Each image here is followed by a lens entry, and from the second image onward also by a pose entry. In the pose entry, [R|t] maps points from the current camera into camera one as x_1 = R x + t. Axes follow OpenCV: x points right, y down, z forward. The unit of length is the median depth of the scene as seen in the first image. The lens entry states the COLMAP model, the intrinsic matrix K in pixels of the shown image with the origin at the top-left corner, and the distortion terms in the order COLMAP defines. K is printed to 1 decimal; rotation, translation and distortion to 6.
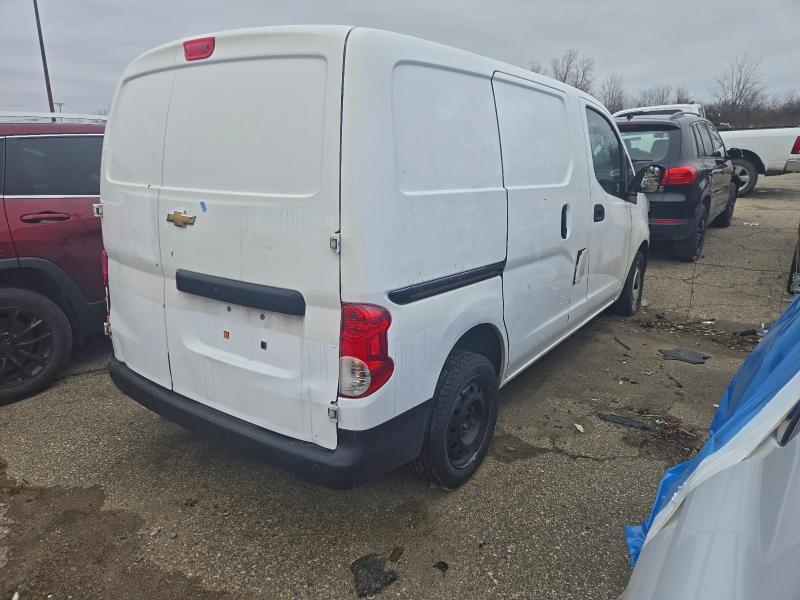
lens RADIAL K [[581.7, 0, 415.1], [0, 581.7, 304.2], [0, 0, 1]] dist [0.070141, -0.067387]
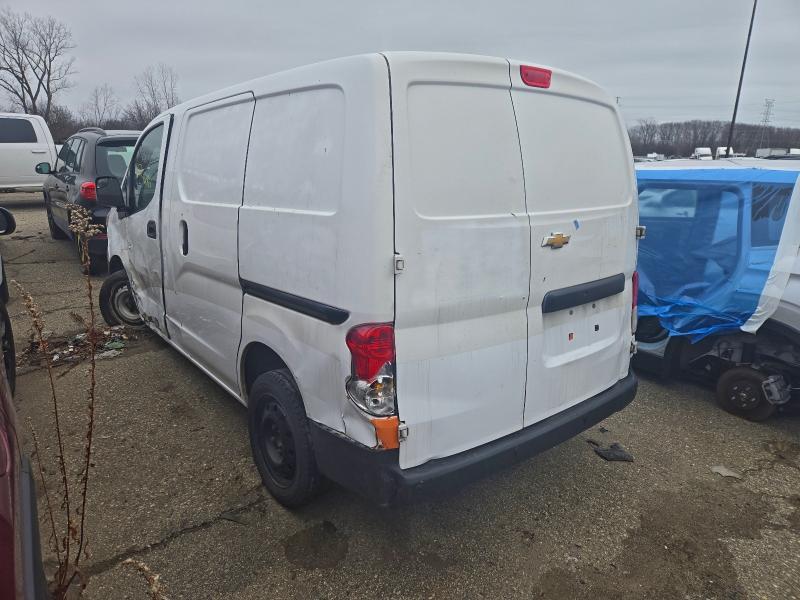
lens RADIAL K [[557.6, 0, 400.0], [0, 557.6, 300.0], [0, 0, 1]] dist [0.061527, -0.058252]
pose [[0.221122, -0.224385, 0.949082, -1.414576], [0.241383, 0.955484, 0.169660, -0.279164], [-0.944902, 0.191577, 0.265441, 1.020796]]
